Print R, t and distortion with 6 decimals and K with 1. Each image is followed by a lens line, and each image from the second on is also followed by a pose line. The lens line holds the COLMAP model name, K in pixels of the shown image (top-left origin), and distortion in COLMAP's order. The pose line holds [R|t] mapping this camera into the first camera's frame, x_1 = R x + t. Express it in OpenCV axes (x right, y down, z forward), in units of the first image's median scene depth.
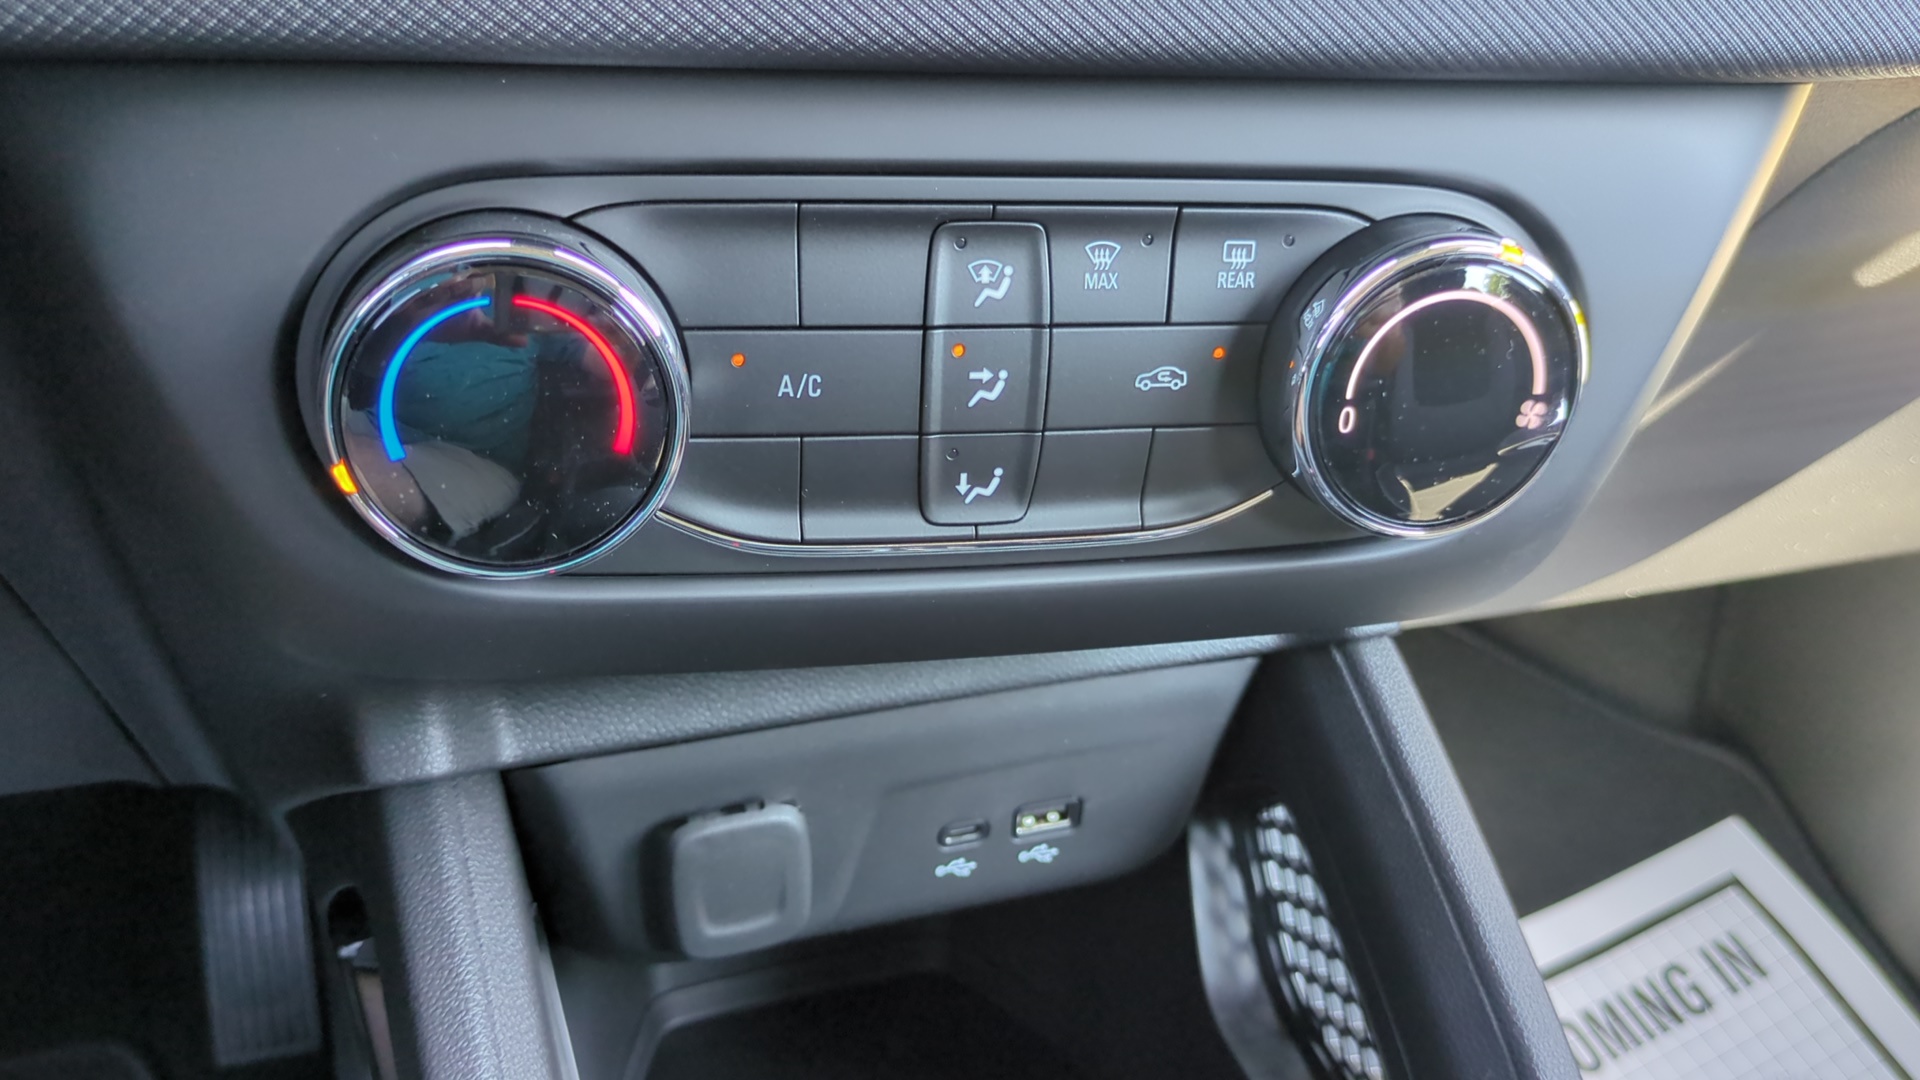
lens RADIAL K [[1586.3, 0, 967.7], [0, 1586.3, 521.7], [0, 0, 1]] dist [0.047884, -0.100128]
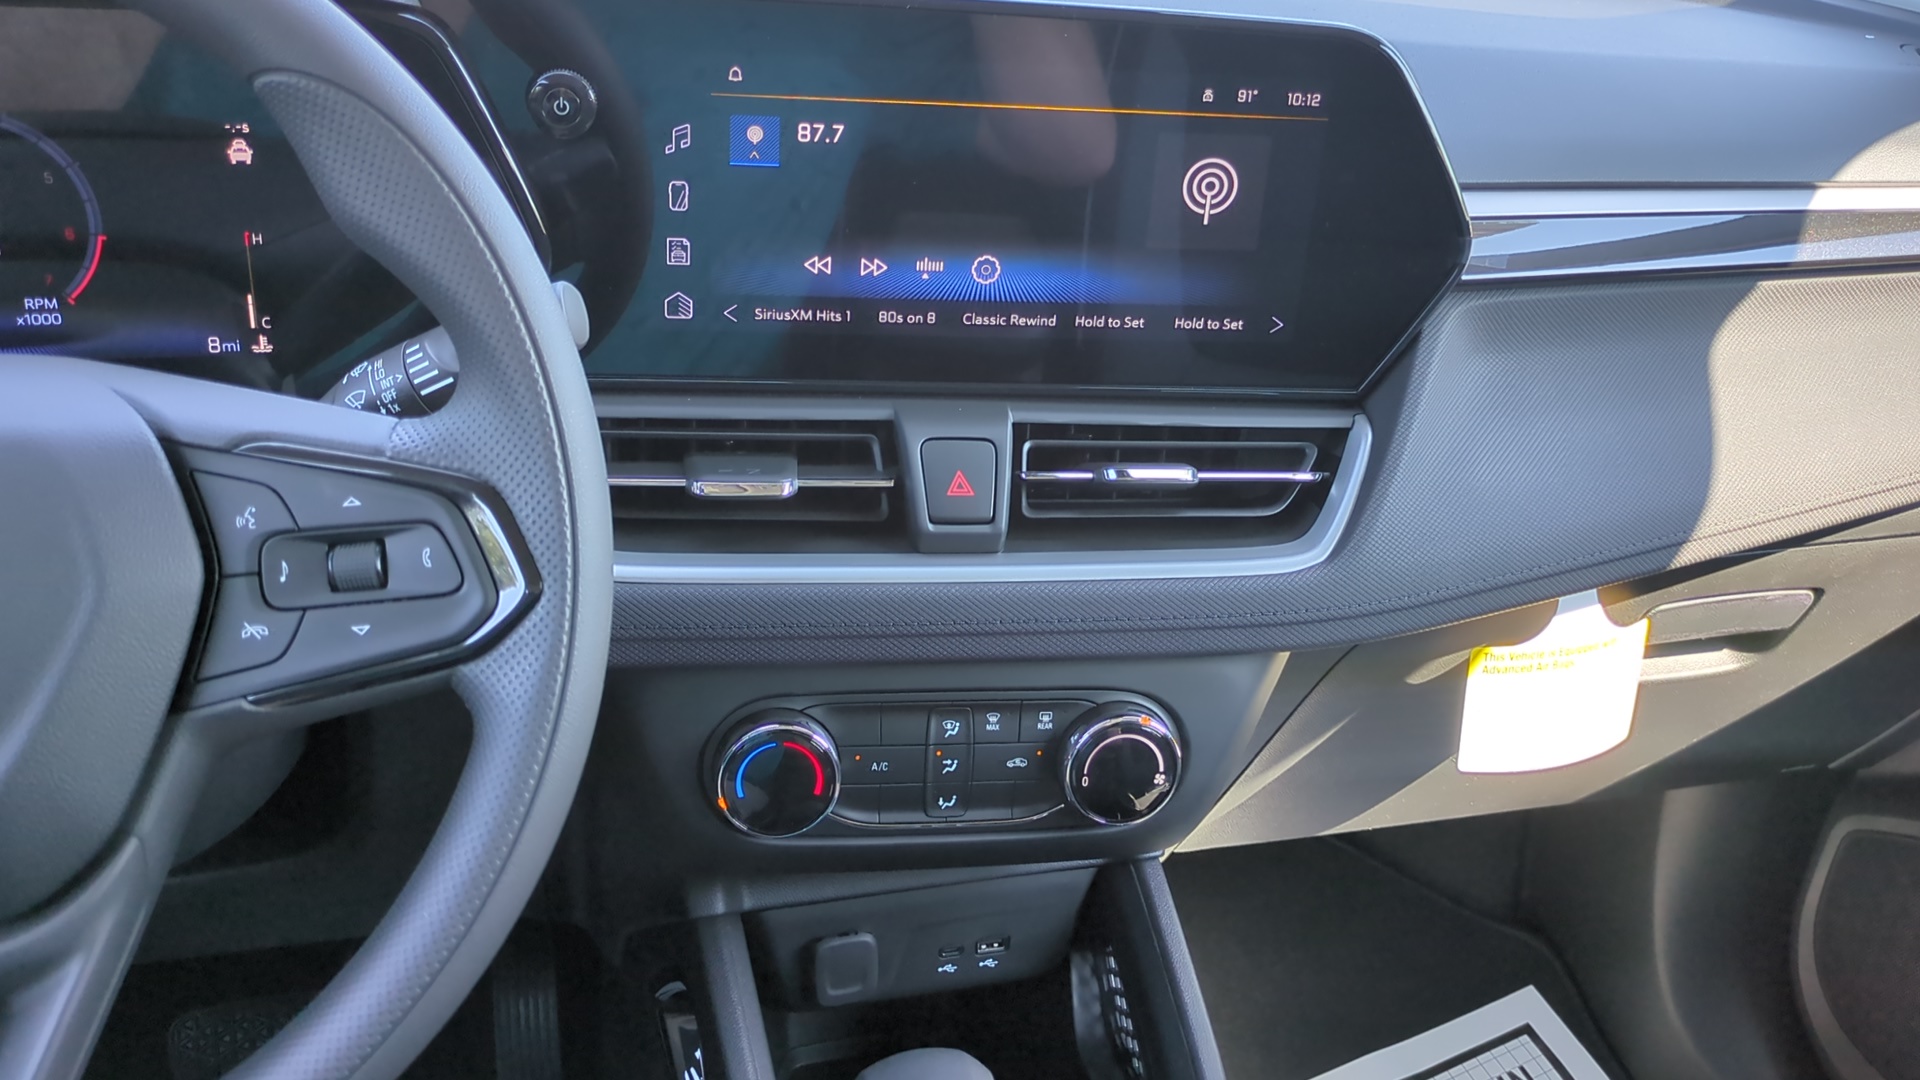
lens RADIAL K [[1586.3, 0, 967.7], [0, 1586.3, 521.7], [0, 0, 1]] dist [0.047884, -0.100128]
pose [[0.999015, 0.012542, -0.042573, 0.105085], [-0.017194, 0.993701, -0.110736, -0.138254], [0.040916, 0.111359, 0.992938, -1.178650]]
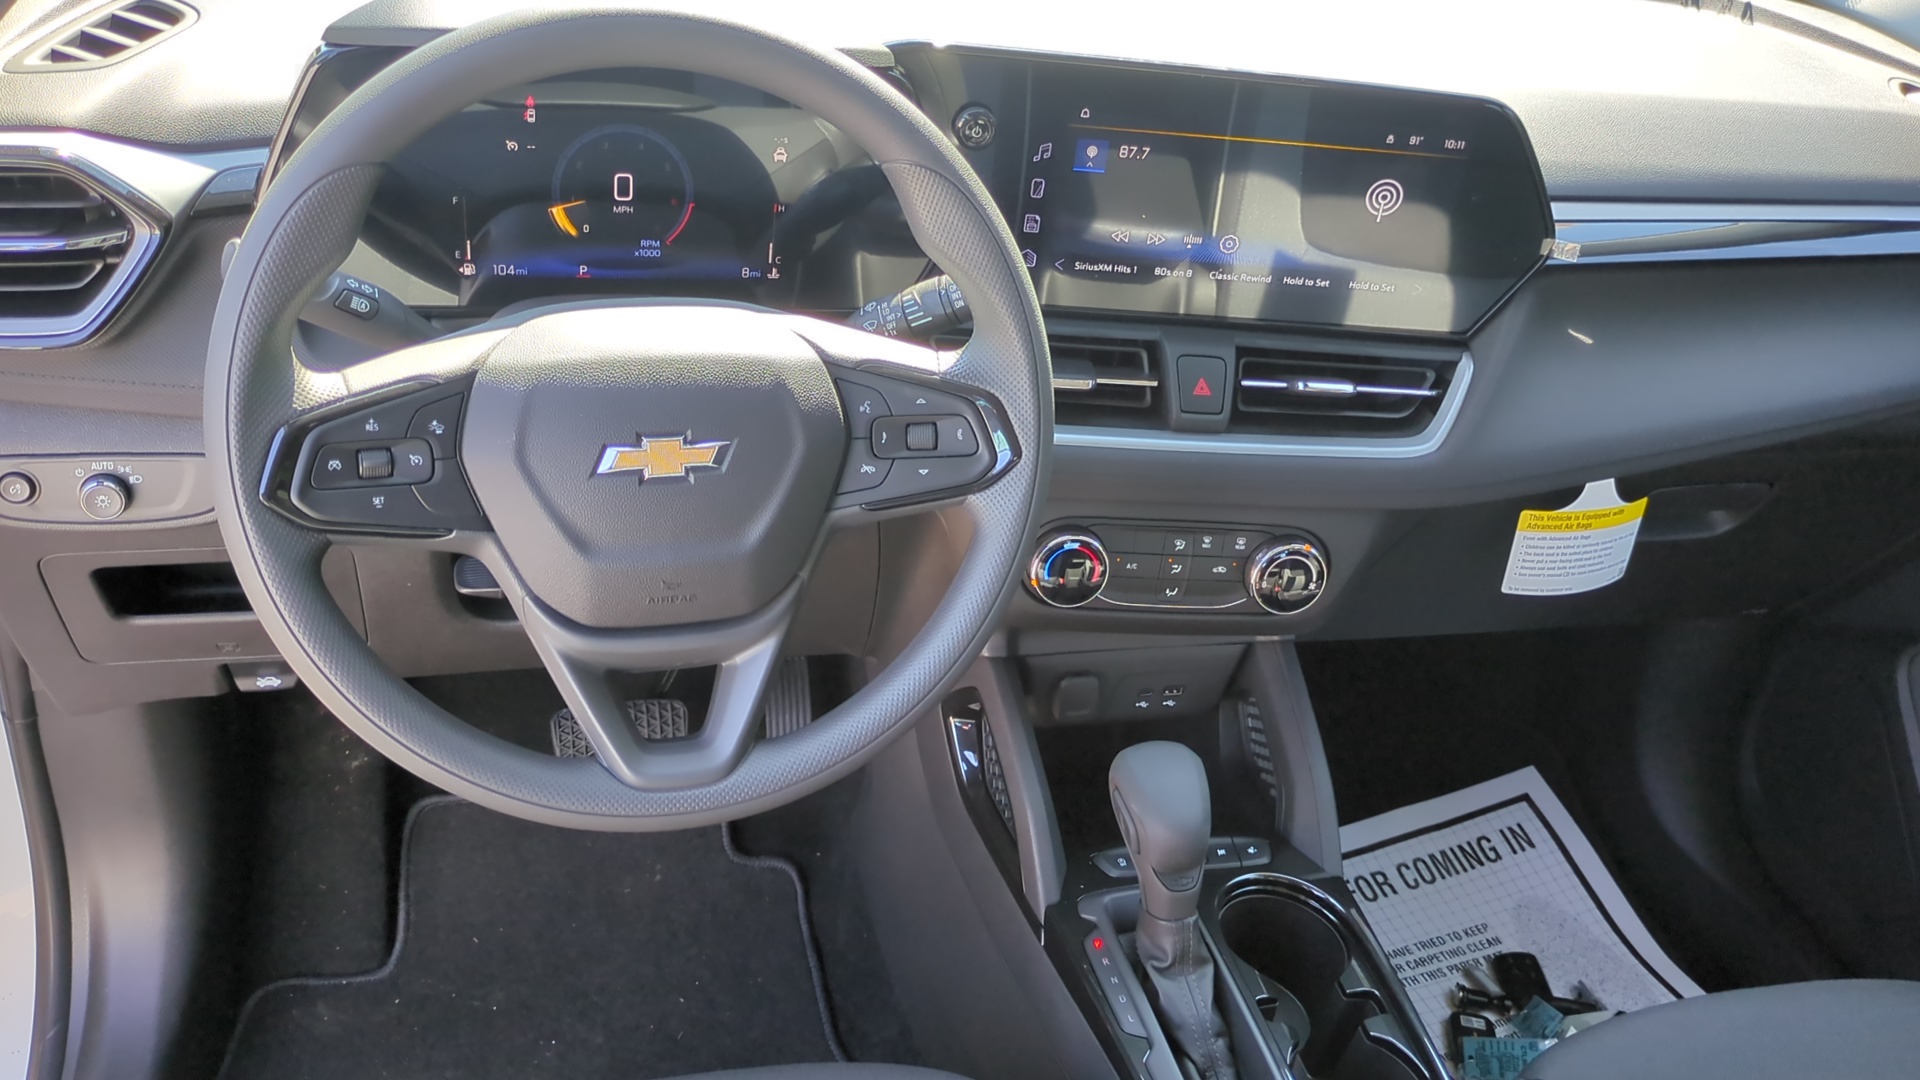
lens RADIAL K [[1586.3, 0, 967.7], [0, 1586.3, 521.7], [0, 0, 1]] dist [0.047884, -0.100128]
pose [[0.995204, 0.082599, -0.052406, -0.220976], [-0.082162, 0.996564, 0.010452, -0.142448], [0.053089, -0.006096, 0.998571, -2.167191]]
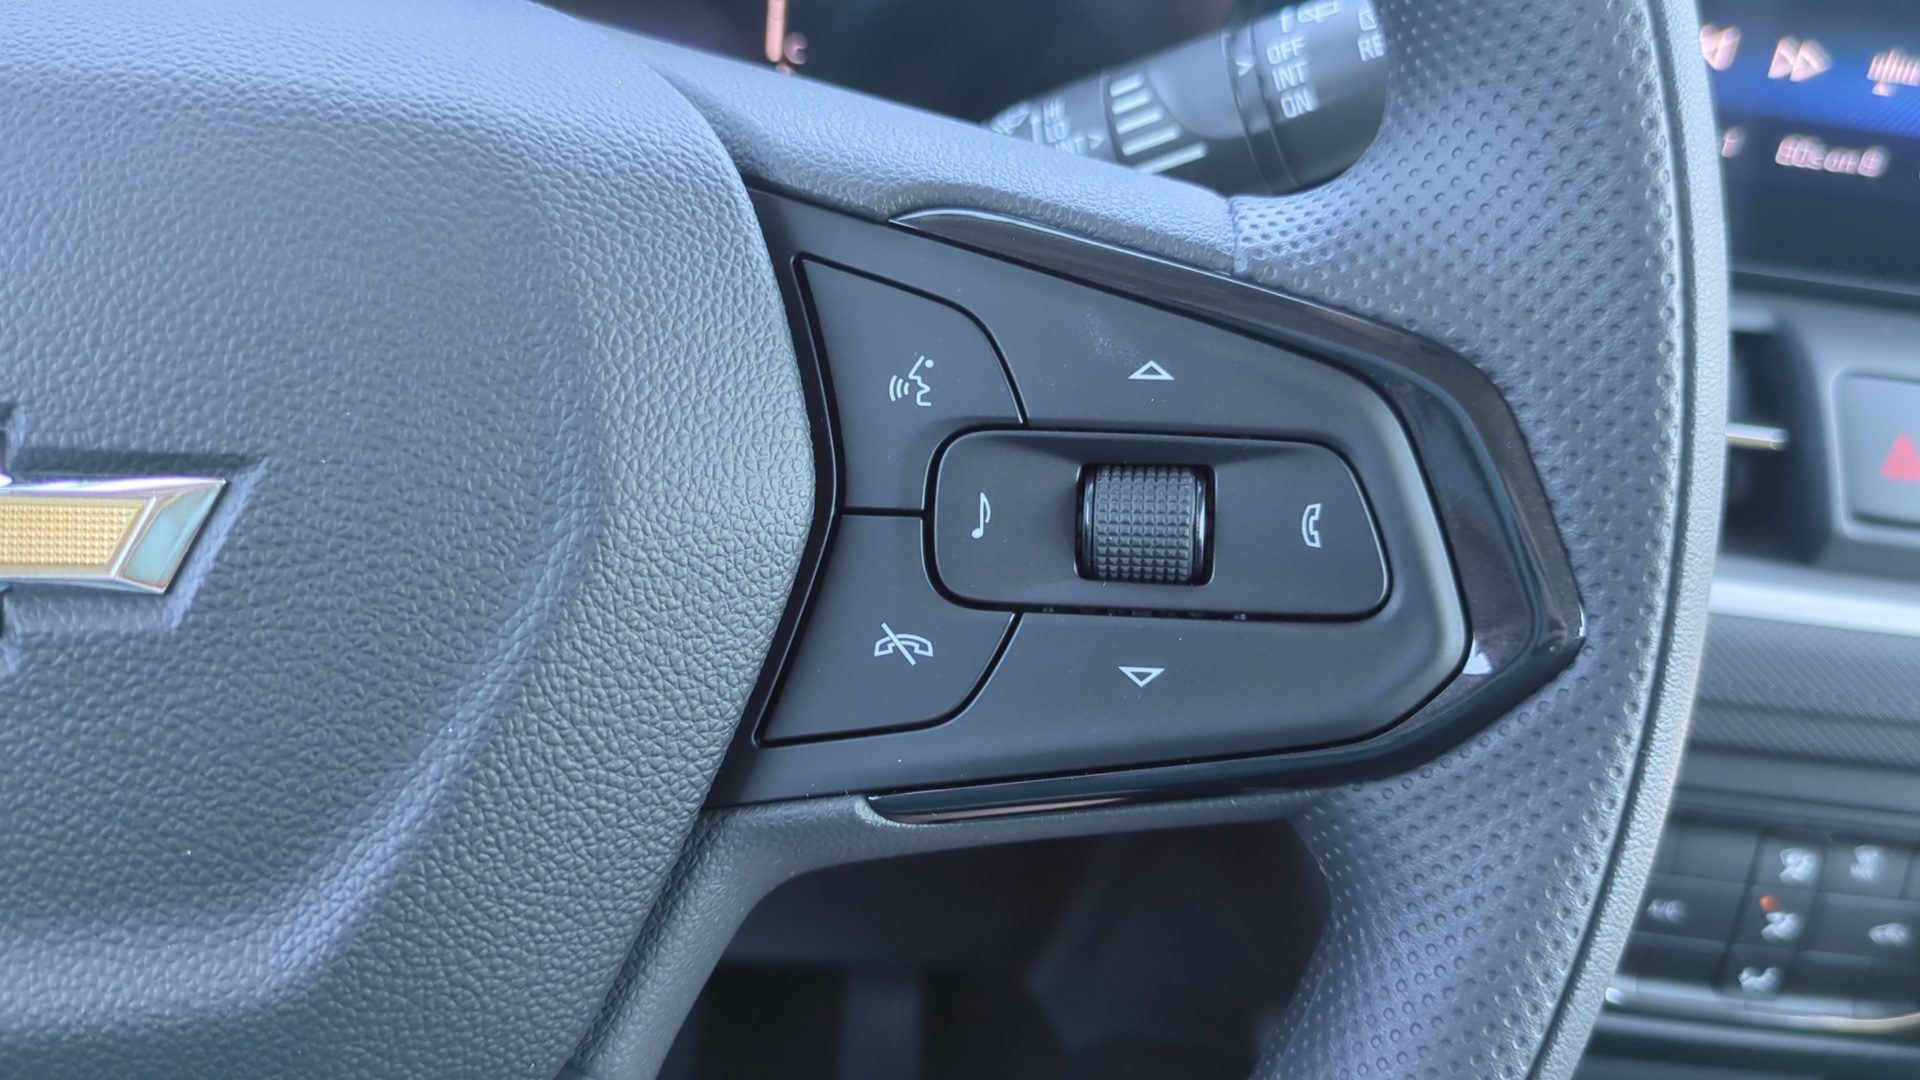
lens RADIAL K [[1586.3, 0, 967.7], [0, 1586.3, 521.7], [0, 0, 1]] dist [0.047884, -0.100128]
pose [[0.970697, 0.144258, -0.192189, -0.364268], [-0.155213, 0.986939, -0.043140, -0.200358], [0.183456, 0.071706, 0.980409, -0.507446]]
